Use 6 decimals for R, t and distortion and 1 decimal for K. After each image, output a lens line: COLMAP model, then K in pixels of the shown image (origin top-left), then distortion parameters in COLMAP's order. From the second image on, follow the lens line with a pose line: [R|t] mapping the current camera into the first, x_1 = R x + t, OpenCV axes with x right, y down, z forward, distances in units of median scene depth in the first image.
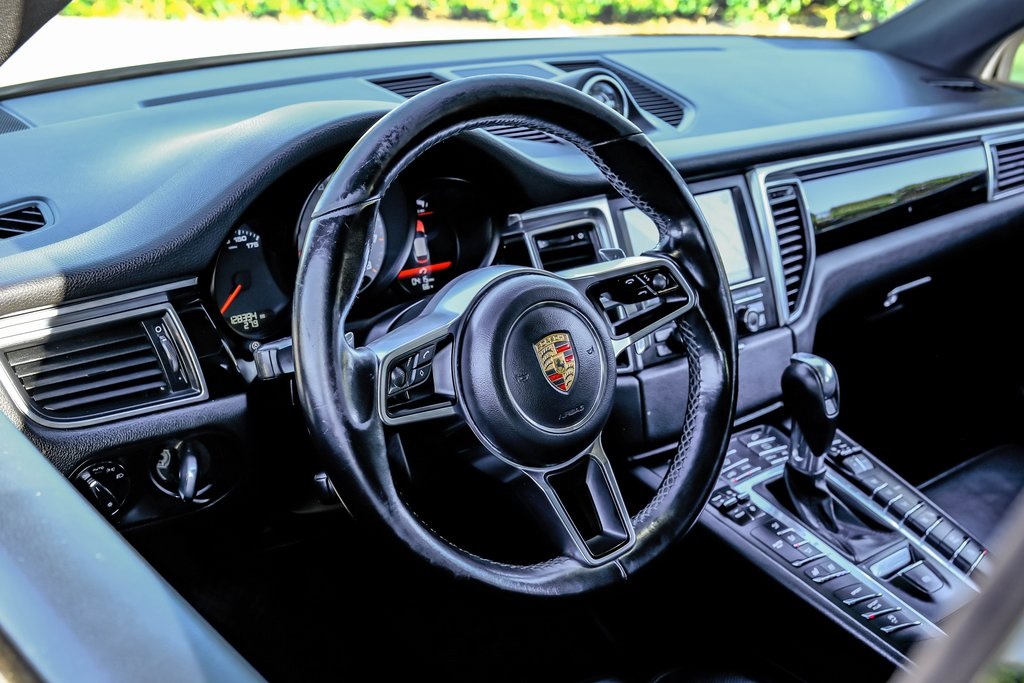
lens RADIAL K [[1300.3, 0, 512.0], [0, 1300.3, 341.5], [0, 0, 1]] dist [-0.005919, 0.055883]
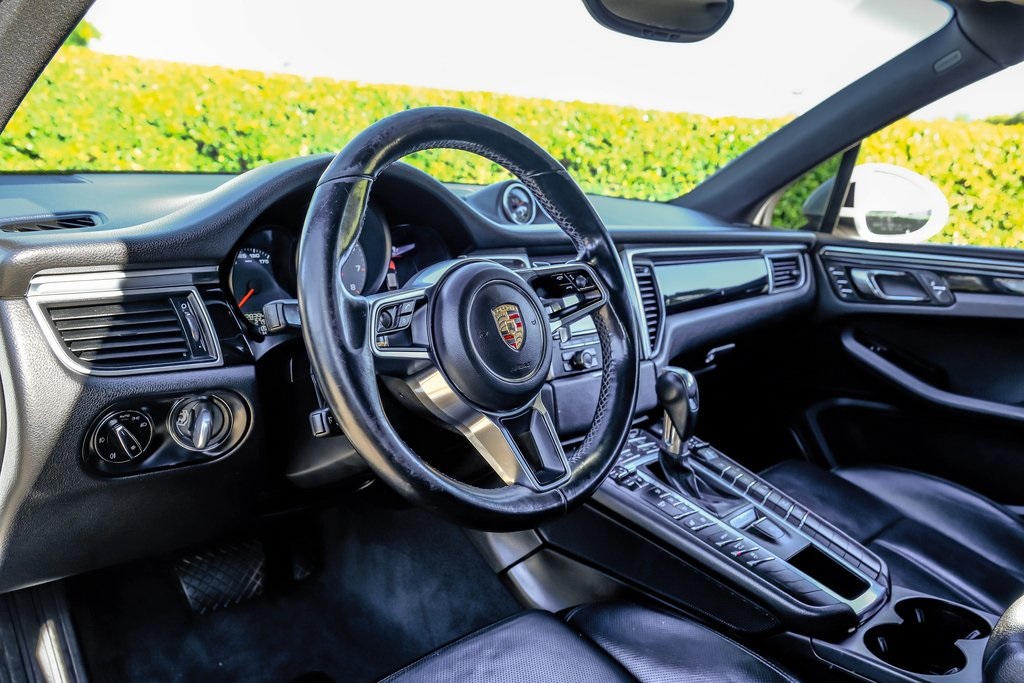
lens RADIAL K [[797.9, 0, 499.4], [0, 797.9, 338.6], [0, 0, 1]] dist [0.003736, 0.000879]
pose [[0.995590, 0.008735, 0.093407, -0.035922], [0.005970, 0.987739, -0.156001, 0.112990], [-0.093625, 0.155871, 0.983330, 0.187300]]
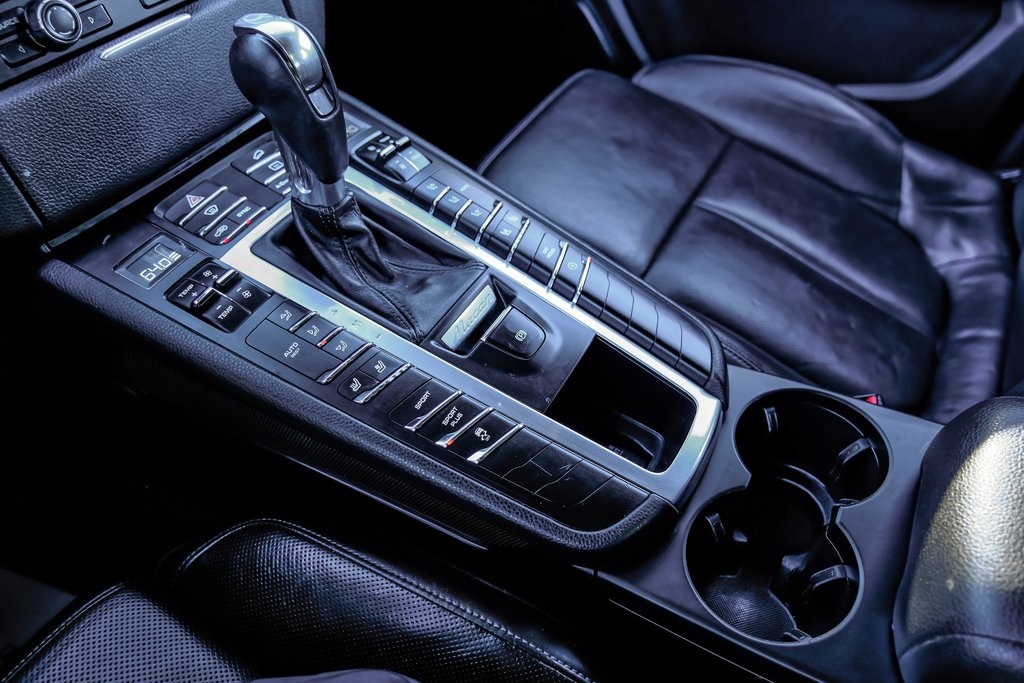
lens RADIAL K [[714.8, 0, 529.3], [0, 714.8, 337.5], [0, 0, 1]] dist [-0.015544, -0.000340]
pose [[0.930392, -0.287046, 0.227981, 0.229214], [0.162108, 0.880009, 0.446436, 0.014890], [-0.328773, -0.378403, 0.865286, 0.651675]]
